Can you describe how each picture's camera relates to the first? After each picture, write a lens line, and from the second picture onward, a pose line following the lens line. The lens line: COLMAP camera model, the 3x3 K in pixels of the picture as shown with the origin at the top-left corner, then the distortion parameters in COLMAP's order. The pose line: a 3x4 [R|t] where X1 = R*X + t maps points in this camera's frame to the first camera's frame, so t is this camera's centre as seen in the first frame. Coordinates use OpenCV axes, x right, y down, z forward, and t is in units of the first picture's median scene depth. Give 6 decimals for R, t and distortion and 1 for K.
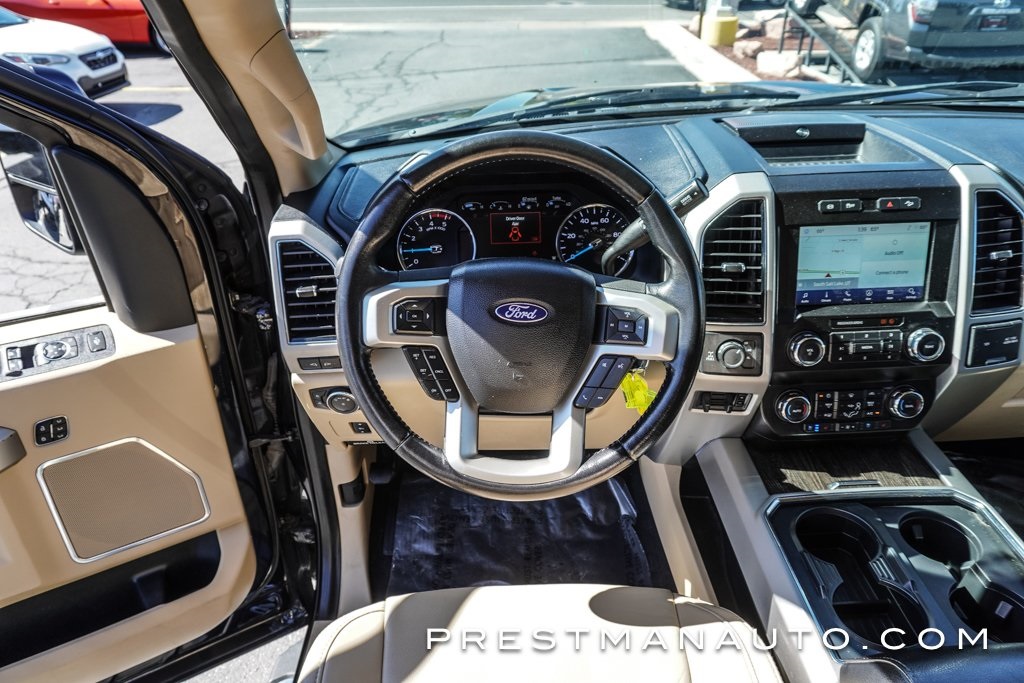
lens RADIAL K [[679.3, 0, 512.0], [0, 679.3, 341.5], [0, 0, 1]] dist [-0.047741, 0.037077]
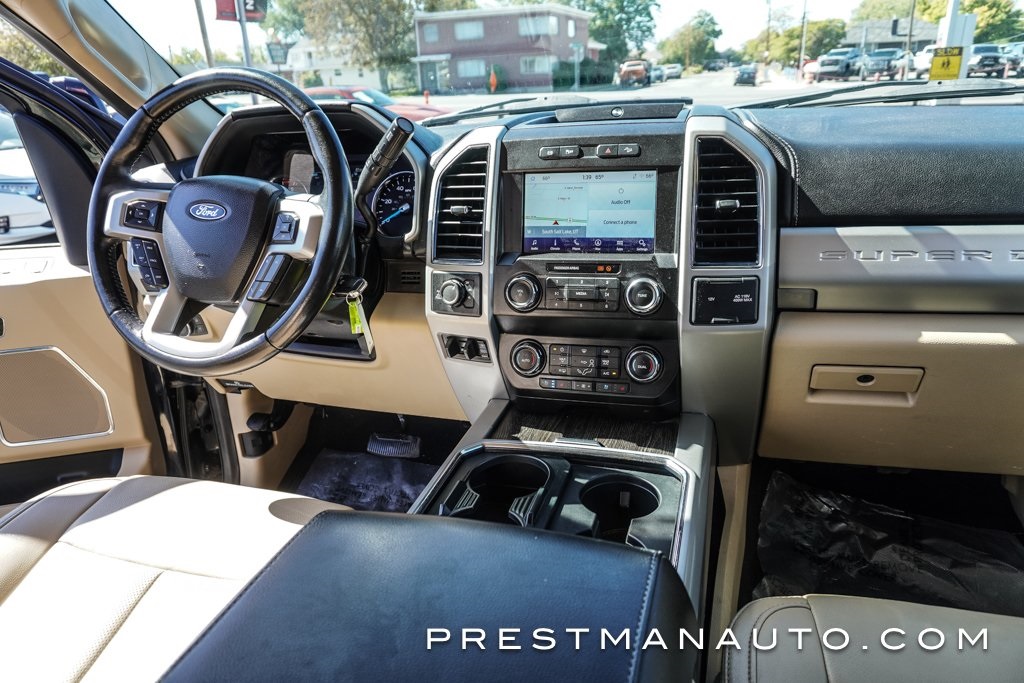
lens RADIAL K [[679.3, 0, 512.0], [0, 679.3, 341.5], [0, 0, 1]] dist [-0.047741, 0.037077]
pose [[0.952104, 0.086710, -0.293223, 0.722721], [-0.129695, 0.982935, -0.130456, 0.216729], [0.276907, 0.162237, 0.947102, 0.053799]]
